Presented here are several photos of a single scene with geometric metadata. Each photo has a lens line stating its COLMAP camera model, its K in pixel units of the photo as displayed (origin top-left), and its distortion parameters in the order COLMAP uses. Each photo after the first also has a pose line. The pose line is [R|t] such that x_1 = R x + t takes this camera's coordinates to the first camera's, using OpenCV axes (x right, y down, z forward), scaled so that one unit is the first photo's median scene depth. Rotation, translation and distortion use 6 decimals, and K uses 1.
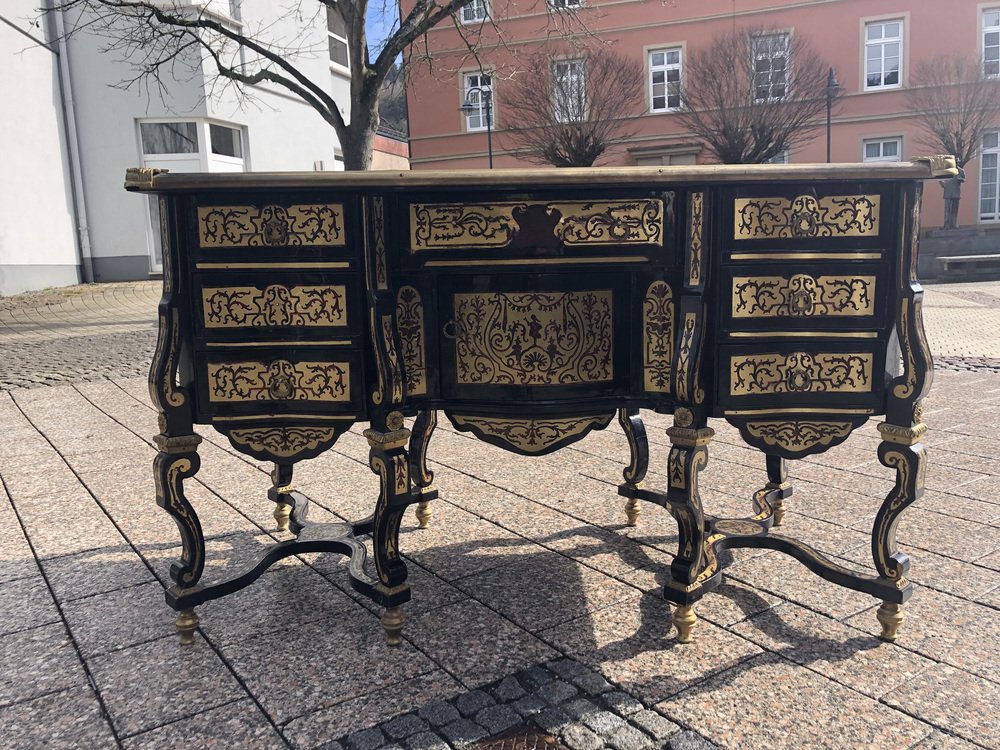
lens RADIAL K [[818.6, 0, 481.4], [0, 818.6, 366.8], [0, 0, 1]] dist [0.021600, -0.032222]
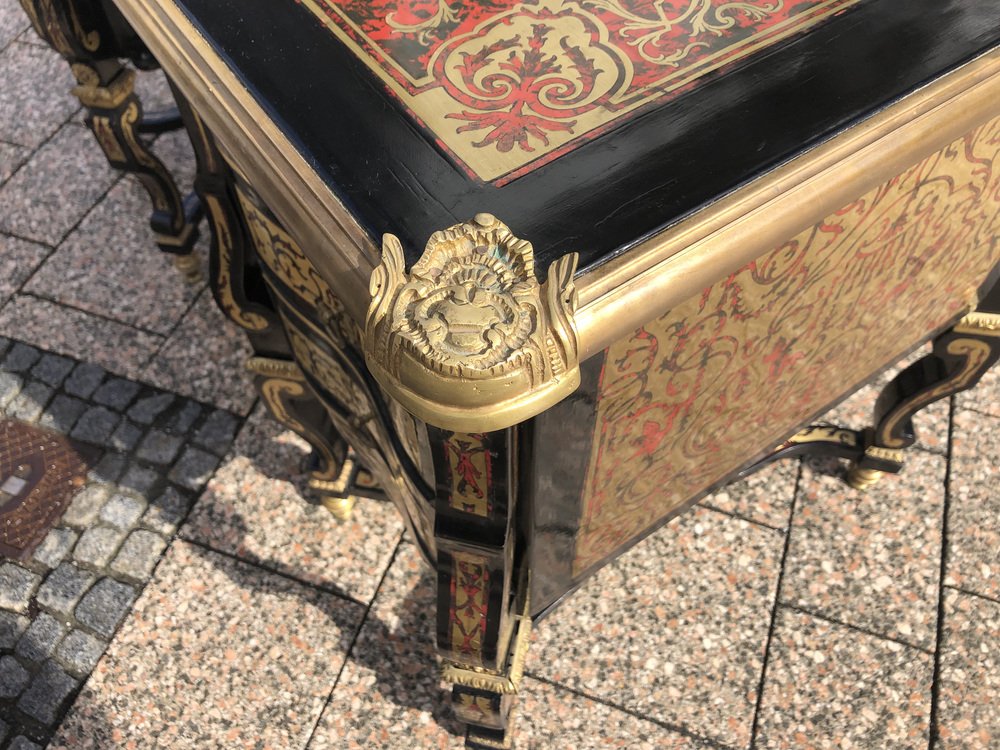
lens RADIAL K [[818.6, 0, 493.9], [0, 818.6, 372.3], [0, 0, 1]] dist [0.021600, -0.032222]
pose [[0.578543, 0.674035, -0.459310, 0.623642], [-0.108672, 0.621798, 0.775602, -0.377394], [0.808380, -0.398805, 0.432985, 0.871127]]
